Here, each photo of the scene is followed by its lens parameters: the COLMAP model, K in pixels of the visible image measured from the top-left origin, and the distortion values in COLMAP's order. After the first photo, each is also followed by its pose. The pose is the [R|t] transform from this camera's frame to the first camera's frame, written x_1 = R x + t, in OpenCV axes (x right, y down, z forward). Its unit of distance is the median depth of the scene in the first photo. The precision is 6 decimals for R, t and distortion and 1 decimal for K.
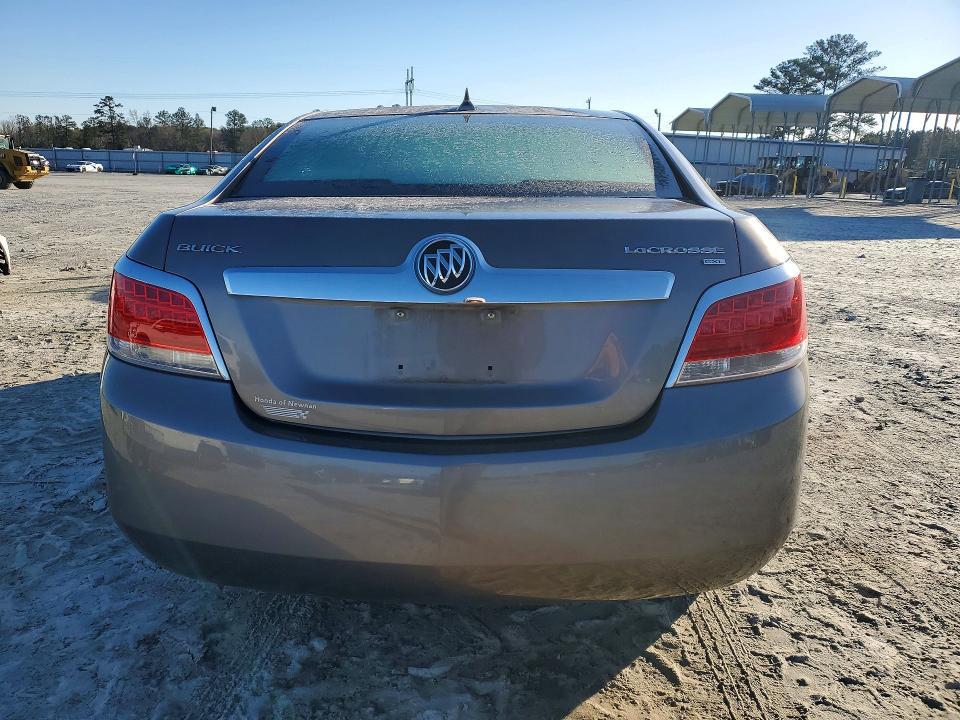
lens RADIAL K [[794.6, 0, 480.0], [0, 794.6, 360.0], [0, 0, 1]] dist [0.006233, 0.014981]
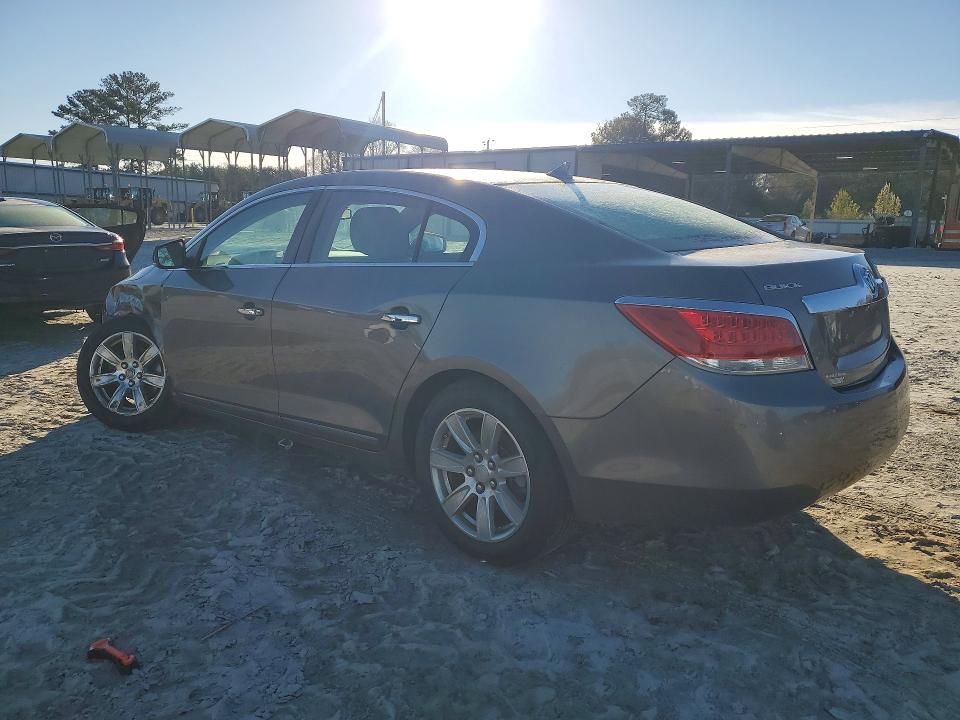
lens RADIAL K [[794.6, 0, 480.0], [0, 794.6, 360.0], [0, 0, 1]] dist [0.006233, 0.014981]
pose [[0.591514, -0.154807, 0.791294, -0.220018], [0.179100, 0.982105, 0.058254, -0.022756], [-0.786151, 0.107263, 0.608655, 0.064926]]
